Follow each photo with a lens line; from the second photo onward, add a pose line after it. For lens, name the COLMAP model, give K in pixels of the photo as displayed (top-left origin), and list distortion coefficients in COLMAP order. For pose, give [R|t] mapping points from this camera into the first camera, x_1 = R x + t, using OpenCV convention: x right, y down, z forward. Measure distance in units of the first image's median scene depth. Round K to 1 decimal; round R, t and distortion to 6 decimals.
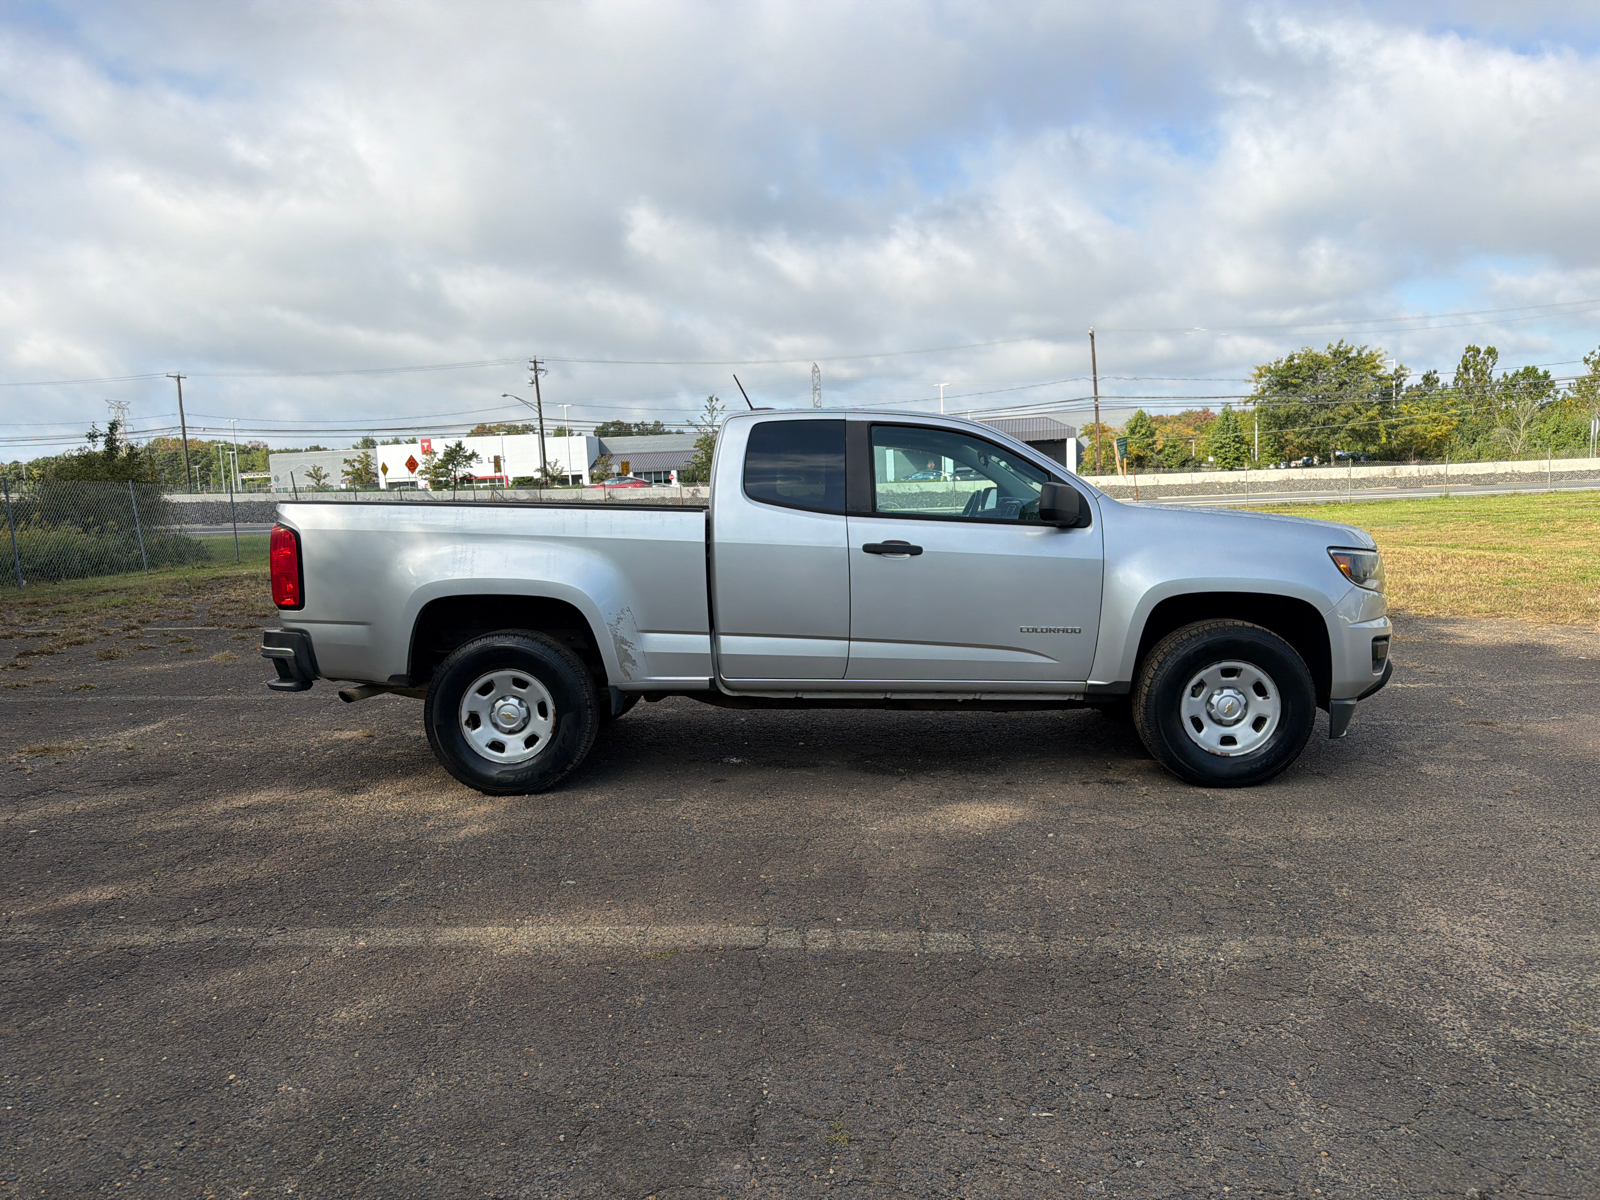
lens RADIAL K [[1125.9, 0, 800.0], [0, 1125.9, 600.0], [0, 0, 1]] dist [0.097753, -0.132362]
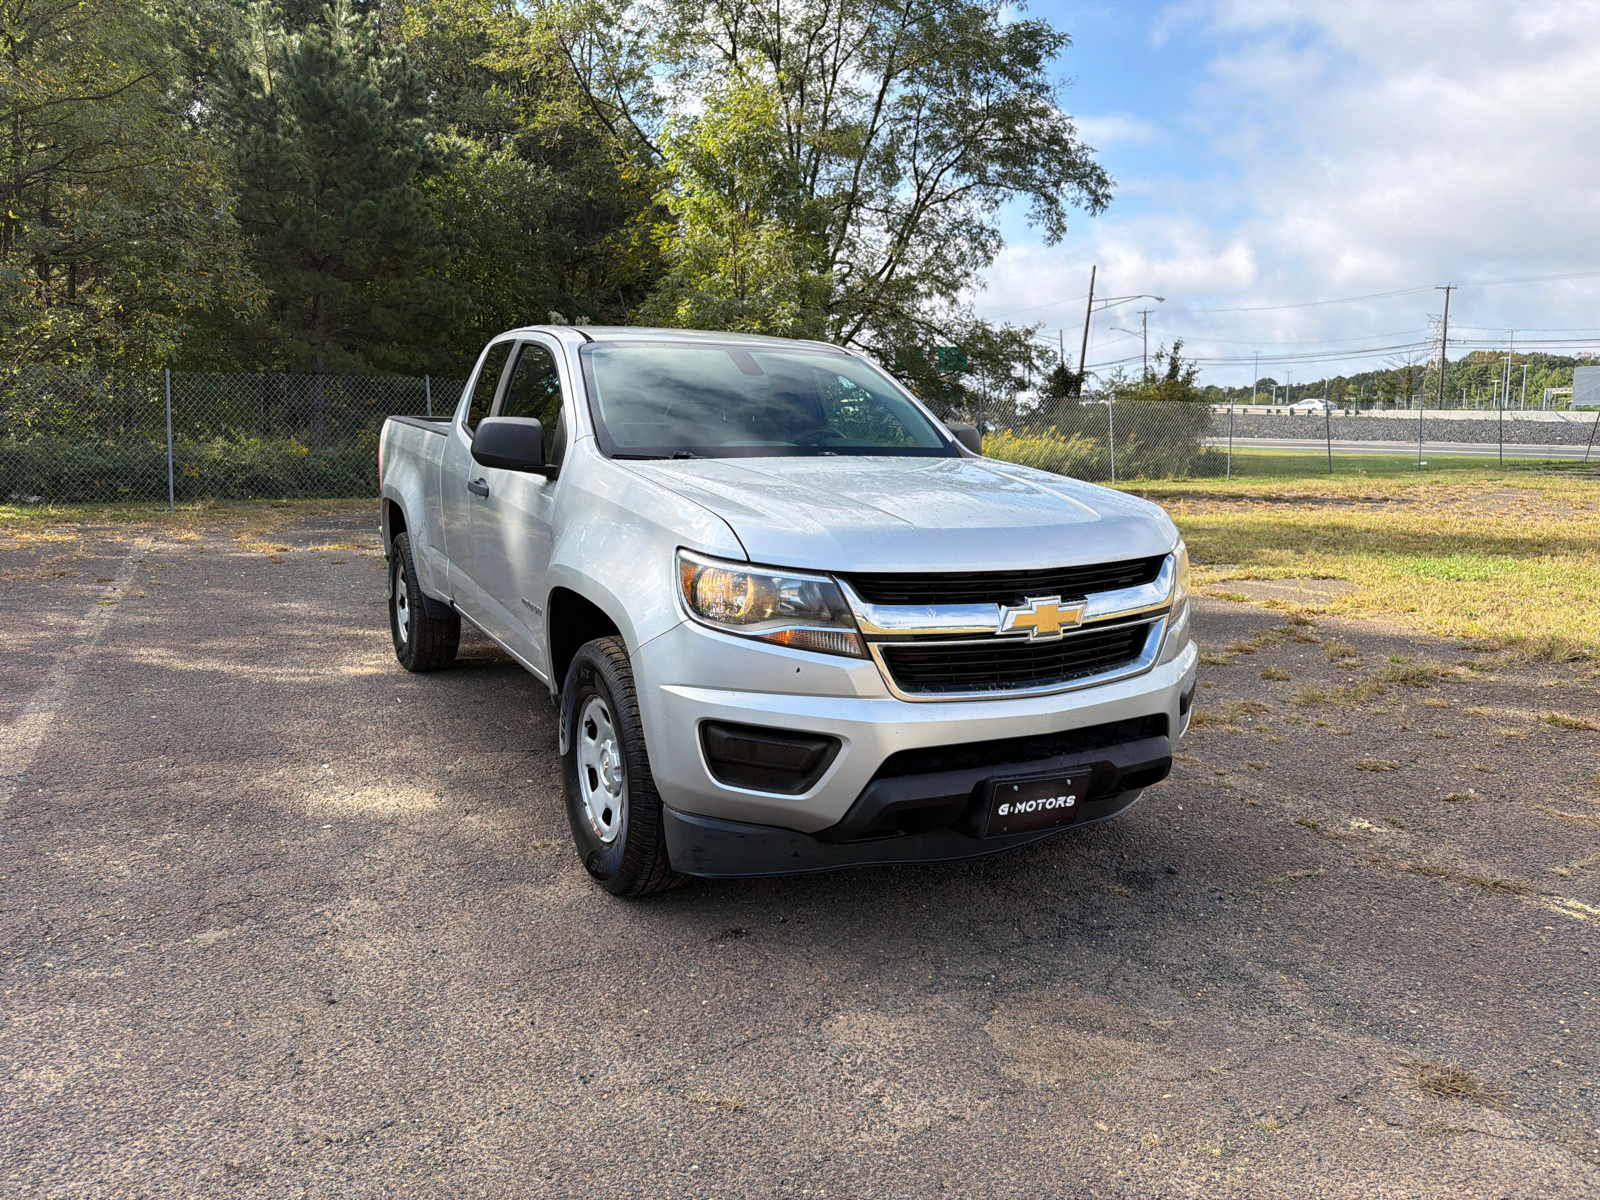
lens RADIAL K [[1153.7, 0, 801.4], [0, 1153.7, 608.7], [0, 0, 1]] dist [0.049912, -0.094802]
pose [[0.491239, 0.166073, -0.855046, 0.064065], [-0.098963, 0.985940, 0.134640, -0.006282], [0.865385, 0.018478, 0.500767, 0.049340]]
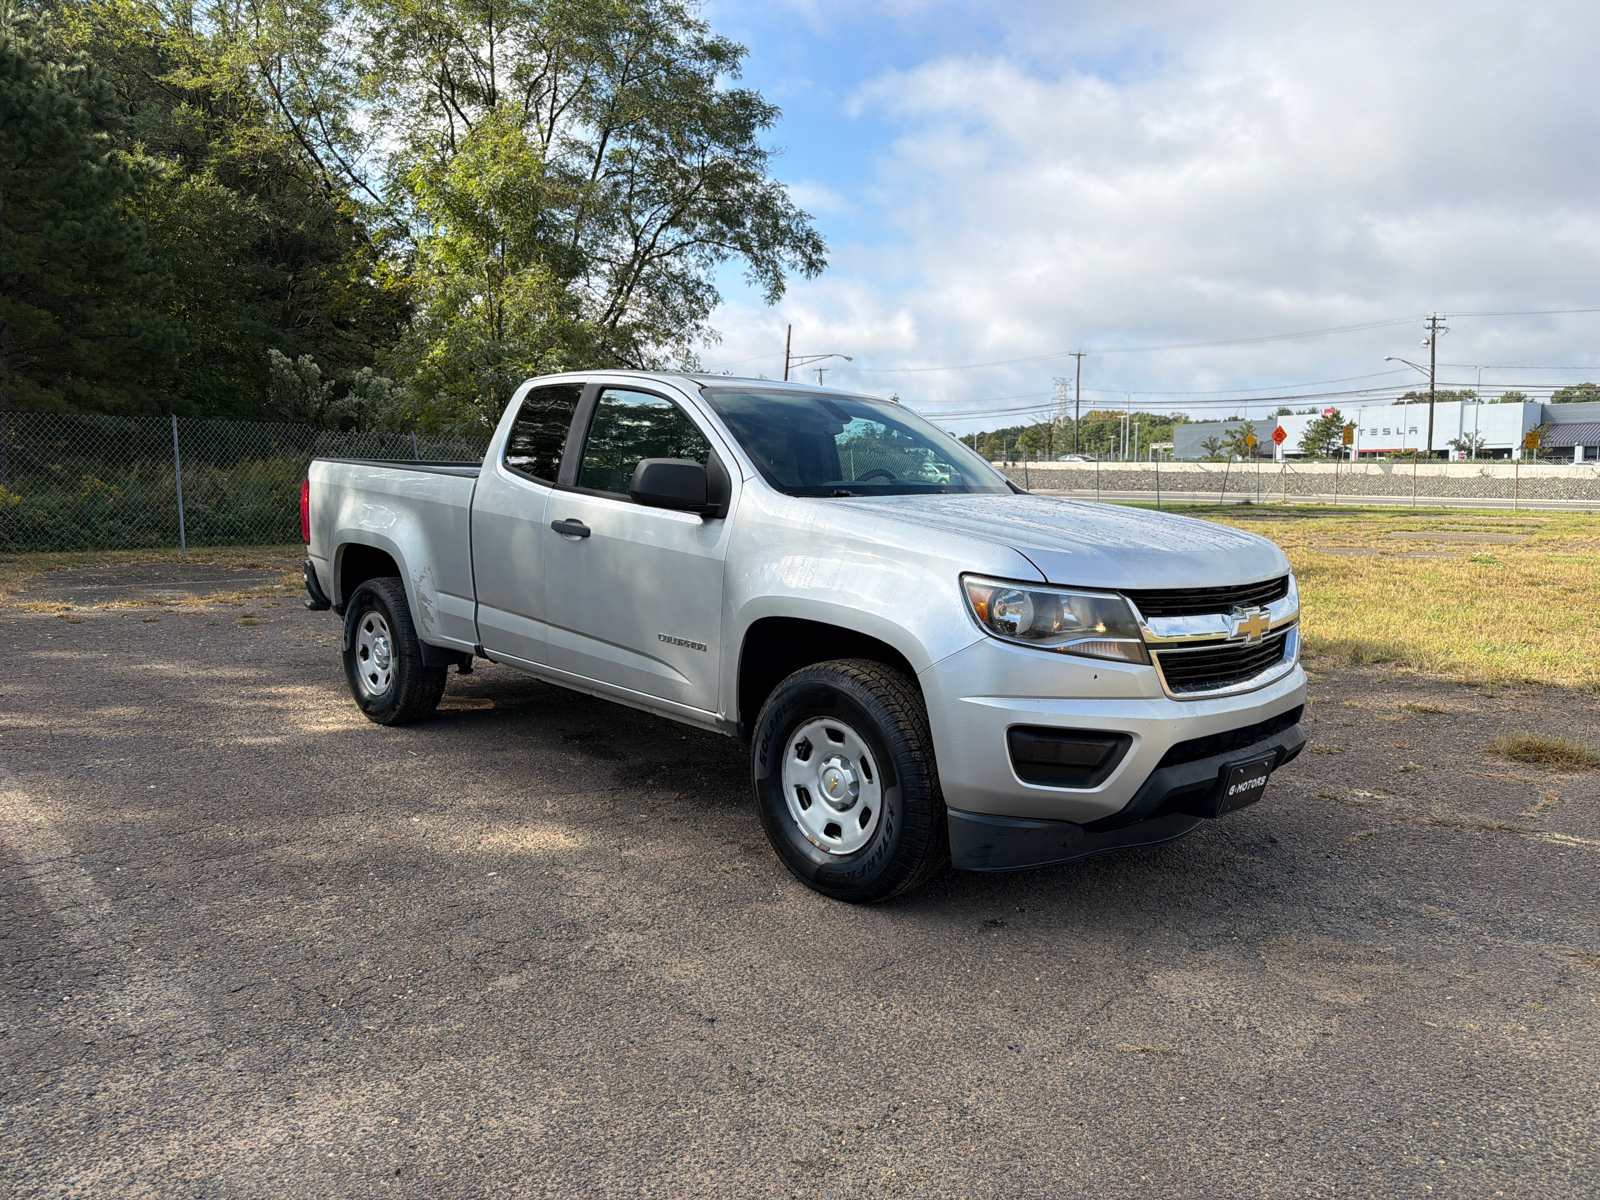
lens RADIAL K [[1145.1, 0, 803.2], [0, 1145.1, 621.5], [0, 0, 1]] dist [0.066390, -0.098924]
pose [[0.715572, 0.120432, -0.688079, 0.054264], [-0.091930, 0.992694, 0.078145, -0.003782], [0.692464, 0.007336, 0.721415, 0.030880]]
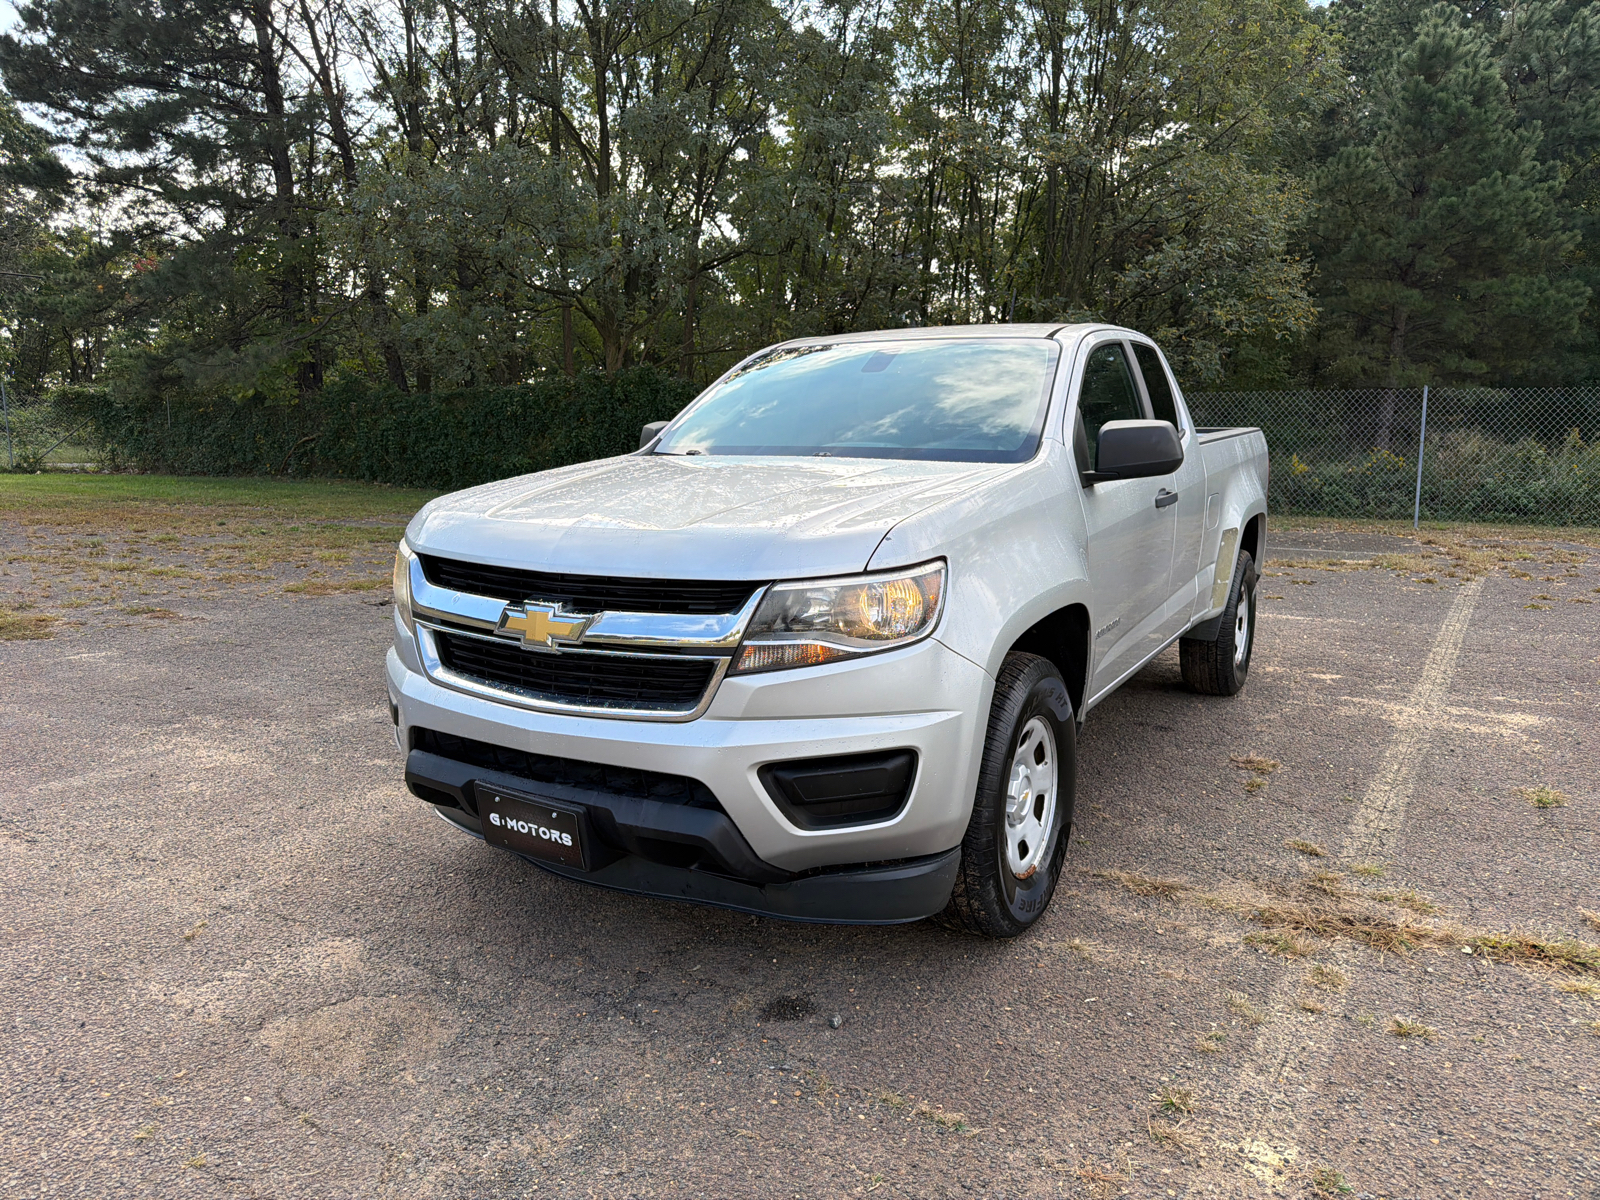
lens RADIAL K [[1136.3, 0, 790.6], [0, 1136.3, 594.2], [0, 0, 1]] dist [0.003222, -0.001841]
pose [[-0.502119, 0.143419, -0.852823, 0.060589], [-0.069664, 0.976240, 0.205191, -0.009976], [0.861988, 0.162441, -0.480197, 0.097160]]
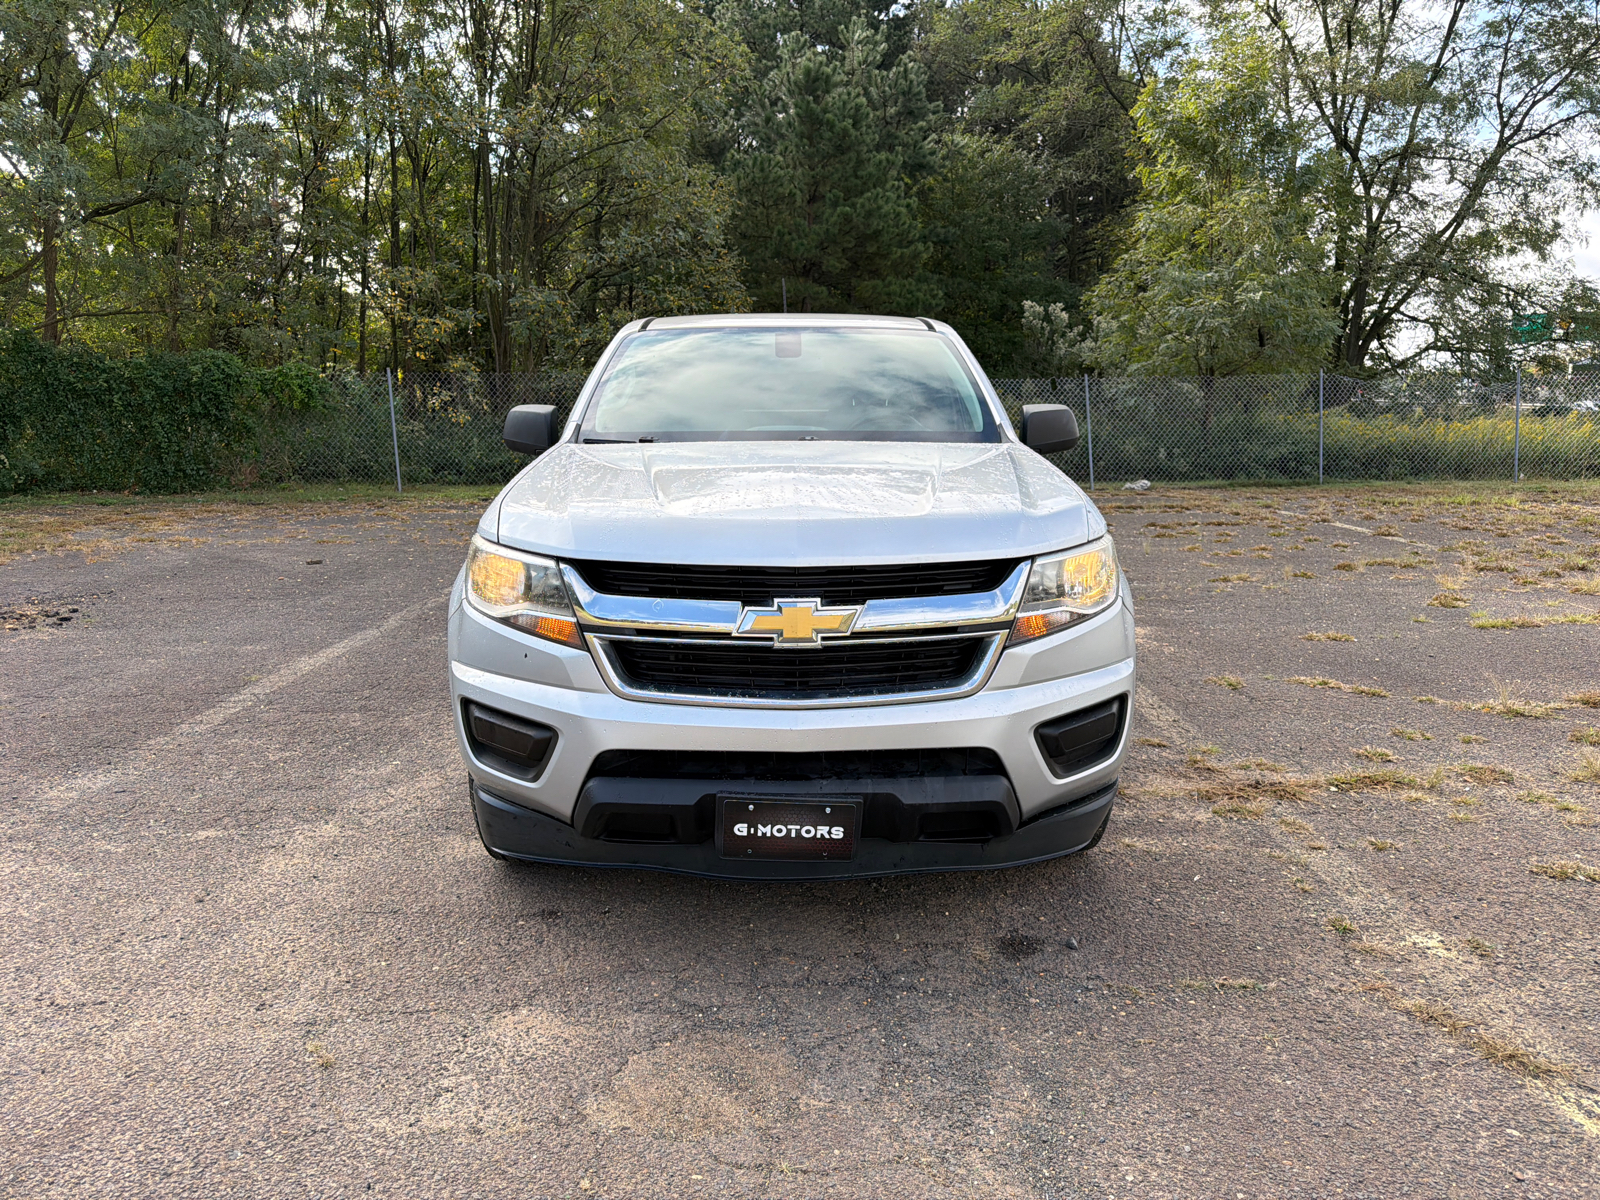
lens RADIAL K [[1152.5, 0, 781.5], [0, 1152.5, 603.1], [0, 0, 1]] dist [0.034816, -0.050328]
pose [[0.021691, 0.186392, -0.982236, 0.068323], [-0.084452, 0.979297, 0.183969, -0.008285], [0.996191, 0.078961, 0.036983, 0.073212]]
